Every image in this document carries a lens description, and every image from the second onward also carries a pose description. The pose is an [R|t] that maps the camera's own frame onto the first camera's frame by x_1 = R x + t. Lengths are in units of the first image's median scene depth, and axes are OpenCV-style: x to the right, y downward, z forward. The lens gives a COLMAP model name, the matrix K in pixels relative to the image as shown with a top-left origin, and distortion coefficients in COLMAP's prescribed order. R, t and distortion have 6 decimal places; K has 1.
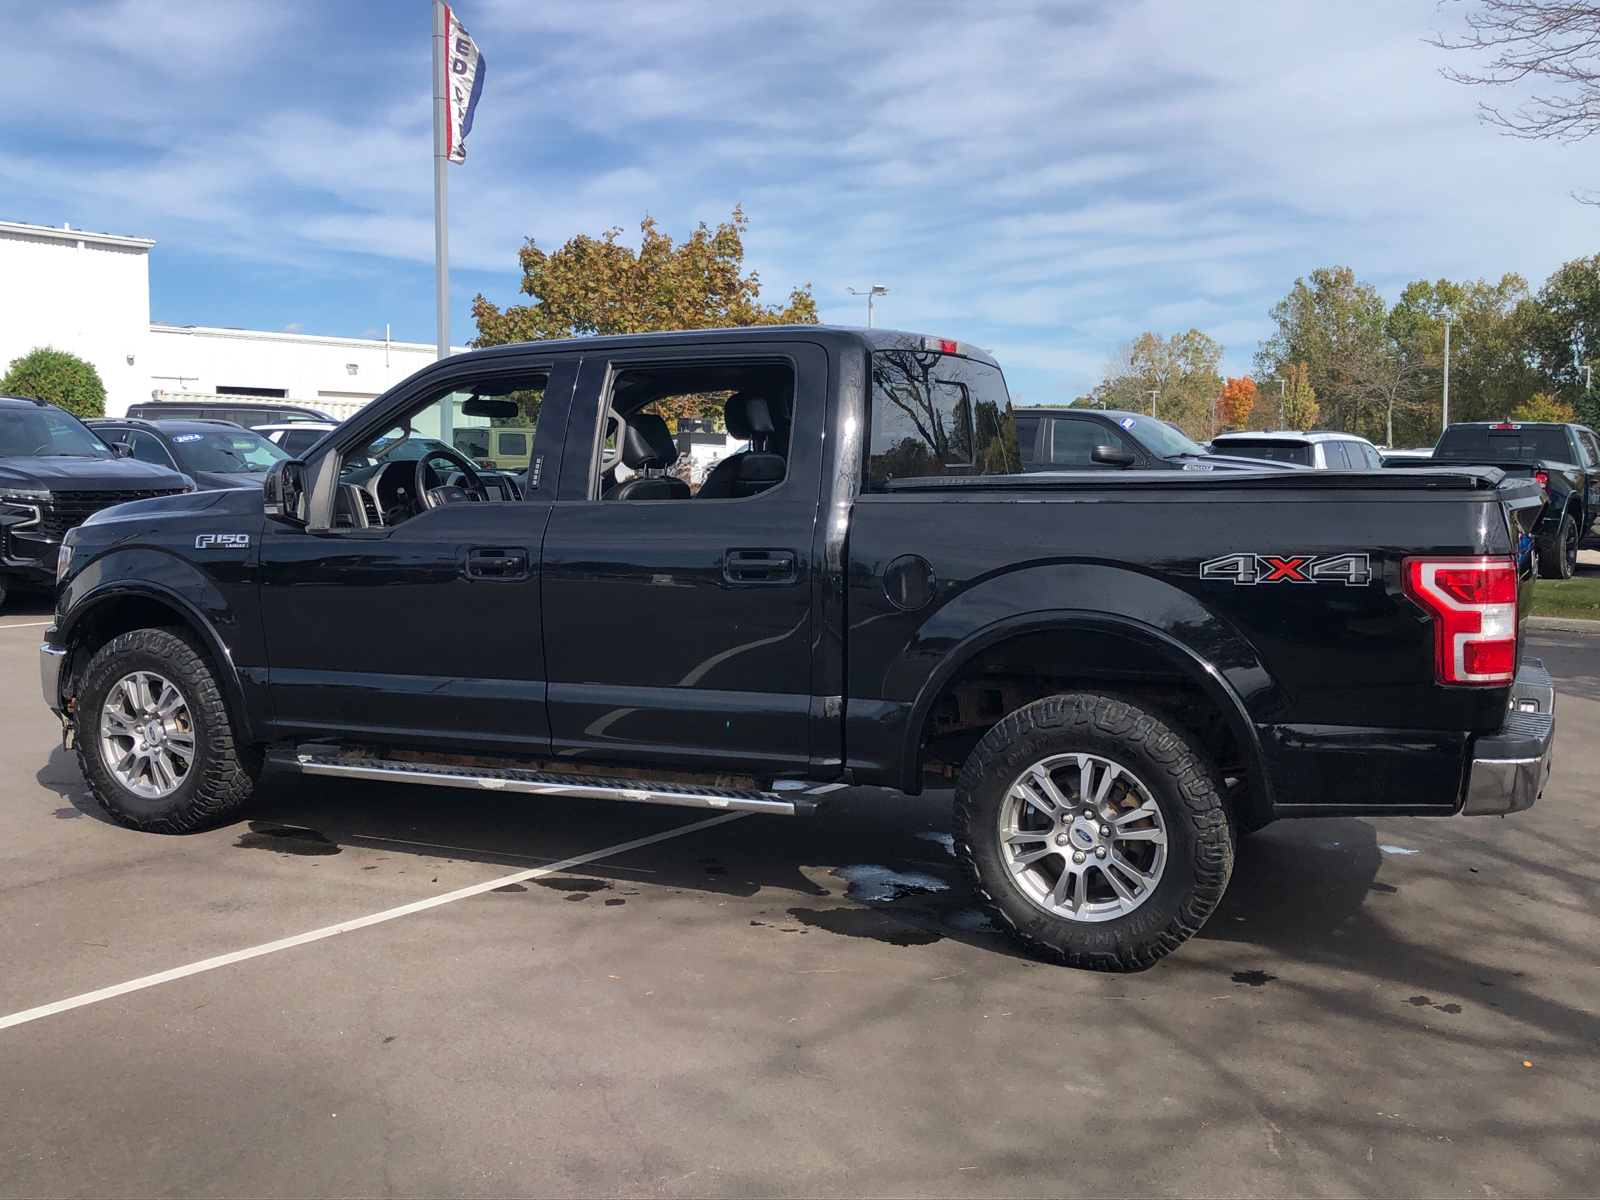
lens RADIAL K [[1580.4, 0, 800.0], [0, 1580.4, 600.0], [0, 0, 1]] dist [0.064831, -0.136770]
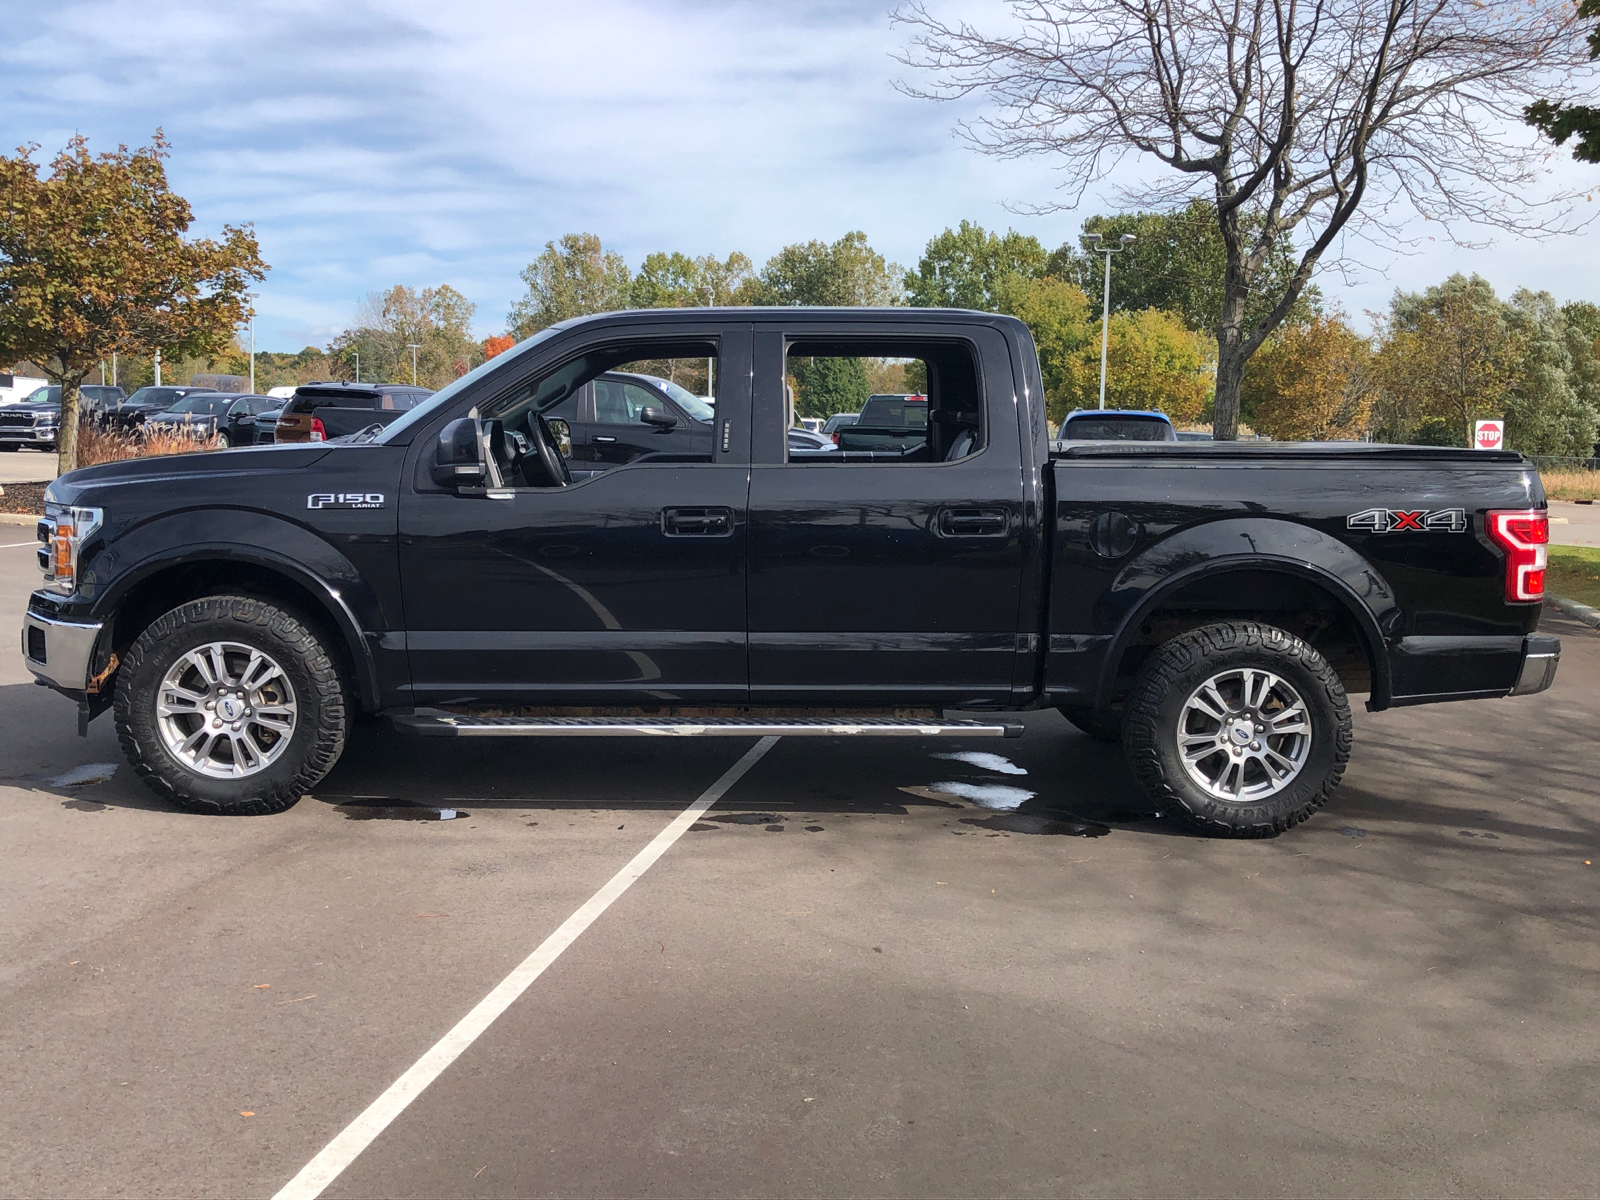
lens RADIAL K [[1580.4, 0, 800.0], [0, 1580.4, 600.0], [0, 0, 1]] dist [0.064831, -0.136770]
pose [[0.892489, -0.030526, 0.450035, -0.690018], [0.017894, 0.999318, 0.032297, -0.004410], [-0.450714, -0.020772, 0.892427, 0.034973]]
